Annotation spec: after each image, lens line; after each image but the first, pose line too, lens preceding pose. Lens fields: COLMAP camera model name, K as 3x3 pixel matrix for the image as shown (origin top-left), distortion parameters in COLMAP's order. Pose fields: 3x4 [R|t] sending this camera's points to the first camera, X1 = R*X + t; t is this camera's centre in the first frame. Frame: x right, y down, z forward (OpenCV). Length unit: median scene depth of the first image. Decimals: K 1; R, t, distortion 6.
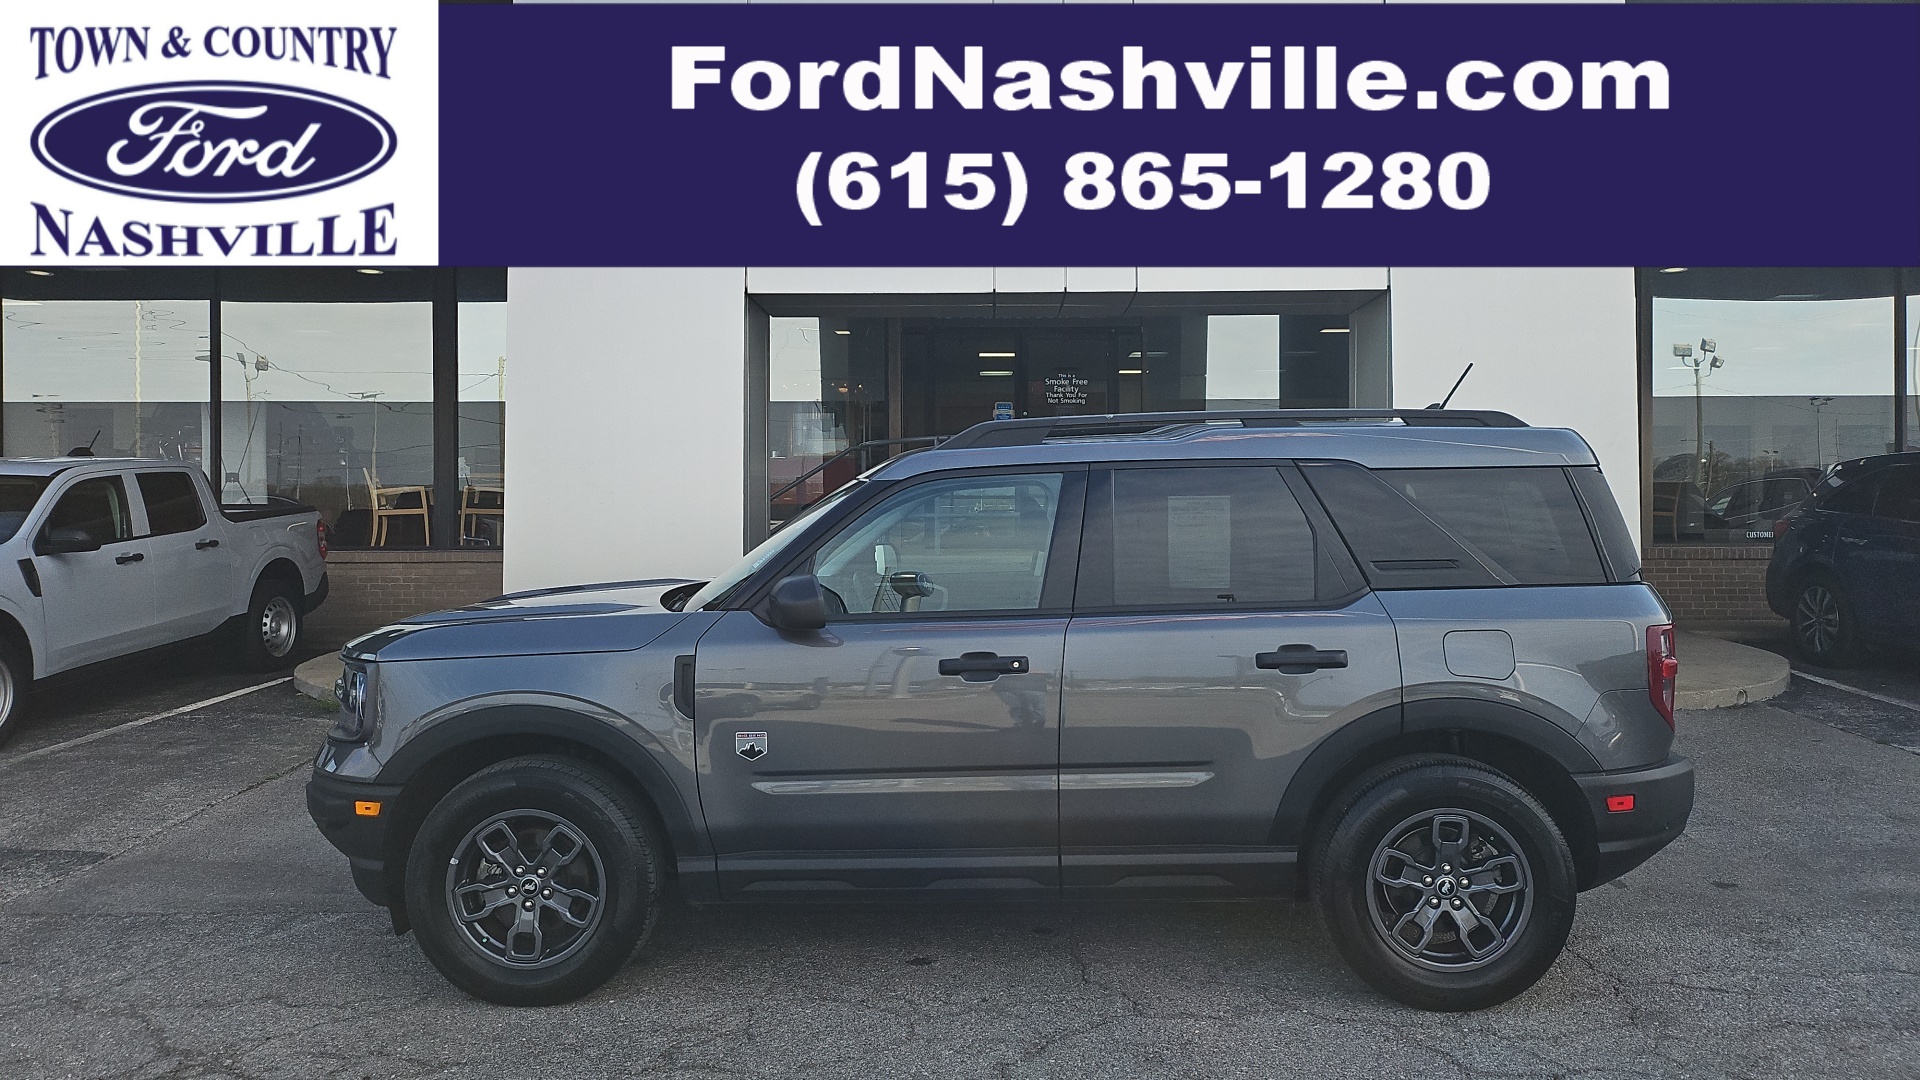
lens RADIAL K [[1350.9, 0, 966.4], [0, 1350.9, 535.1], [0, 0, 1]] dist [0.040590, -0.006172]
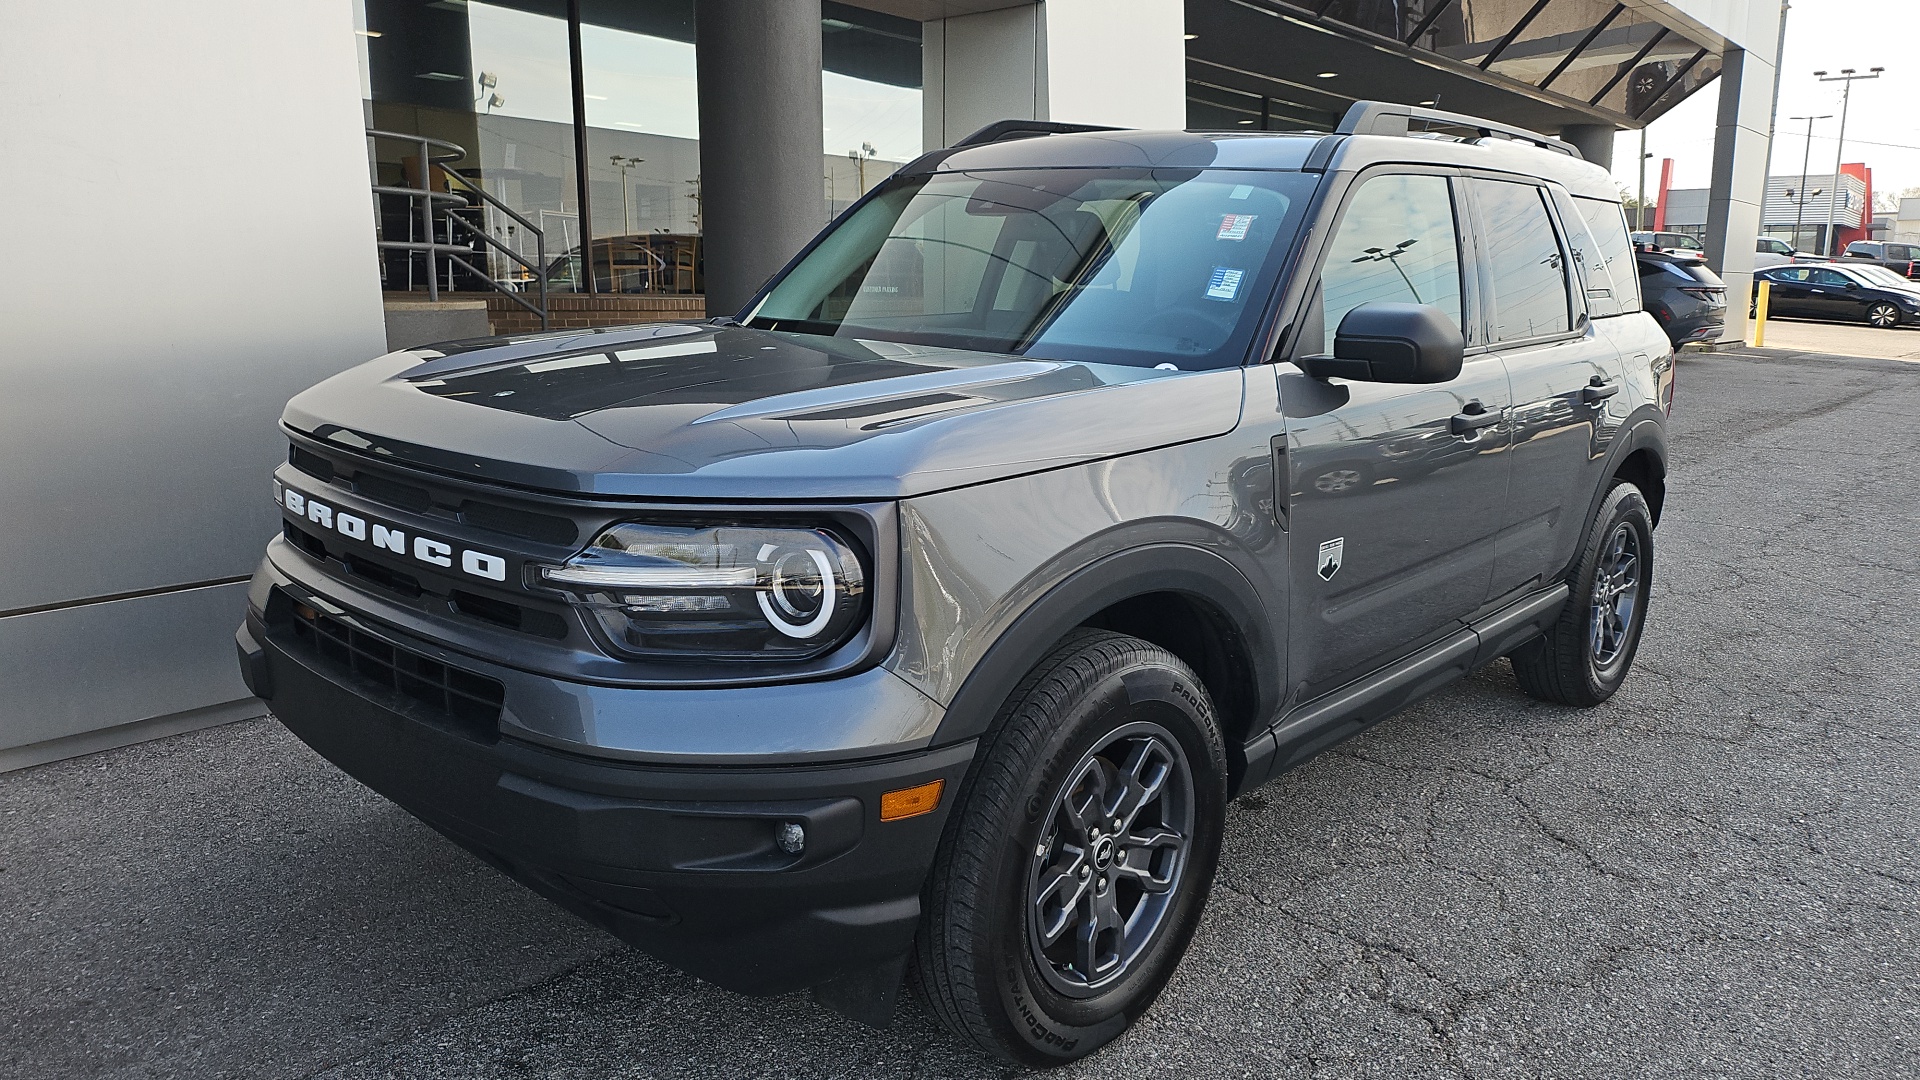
lens RADIAL K [[1322.7, 0, 963.2], [0, 1322.7, 544.0], [0, 0, 1]] dist [0.027673, -0.004966]
pose [[0.653577, -0.133856, 0.744929, -0.769338], [0.009653, 0.985631, 0.168638, 0.031848], [-0.756799, -0.103027, 0.645478, 0.697260]]
